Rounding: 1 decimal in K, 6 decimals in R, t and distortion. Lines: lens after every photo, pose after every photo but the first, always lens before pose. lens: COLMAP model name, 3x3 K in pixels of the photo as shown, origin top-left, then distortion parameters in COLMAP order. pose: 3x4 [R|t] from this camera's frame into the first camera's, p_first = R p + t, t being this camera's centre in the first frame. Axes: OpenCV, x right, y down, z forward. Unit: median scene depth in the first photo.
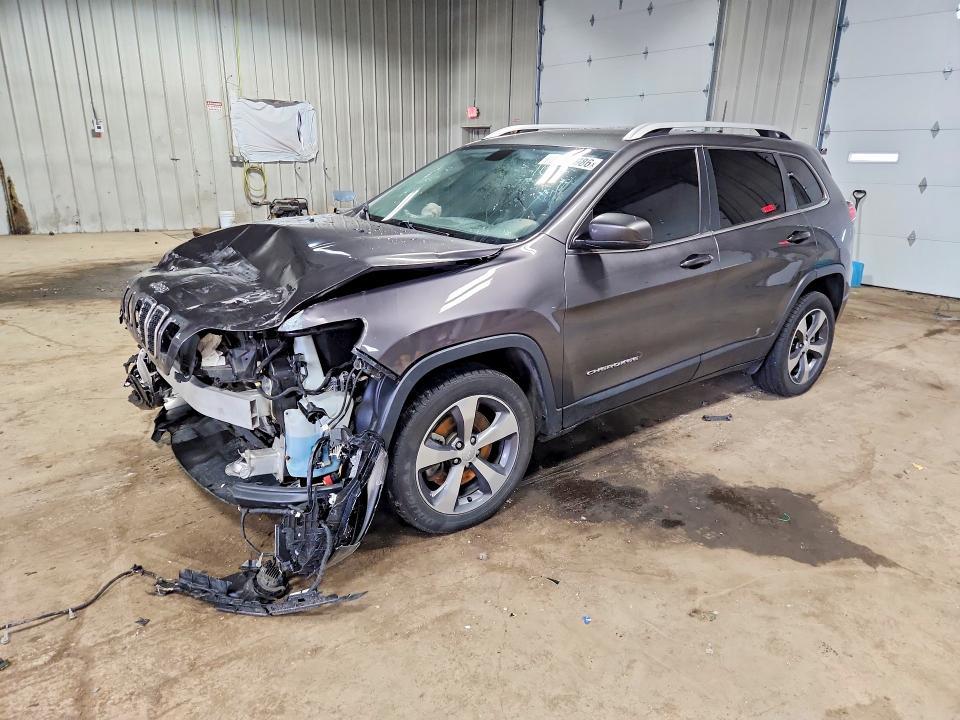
lens RADIAL K [[630.7, 0, 489.2], [0, 630.7, 359.7], [0, 0, 1]] dist [0.022006, -0.002534]
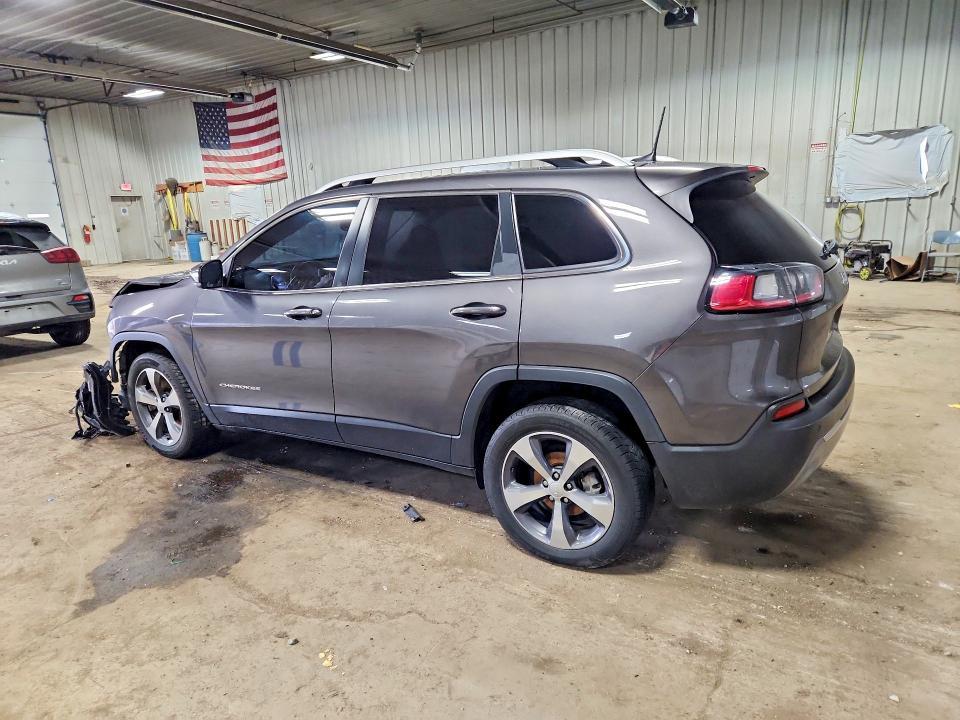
lens RADIAL K [[630.7, 0, 489.2], [0, 630.7, 359.7], [0, 0, 1]] dist [0.022006, -0.002534]
pose [[0.348878, 0.179592, -0.919799, 0.349011], [-0.234011, 0.967071, 0.100062, -0.064852], [0.907482, 0.180334, 0.379417, 0.232910]]
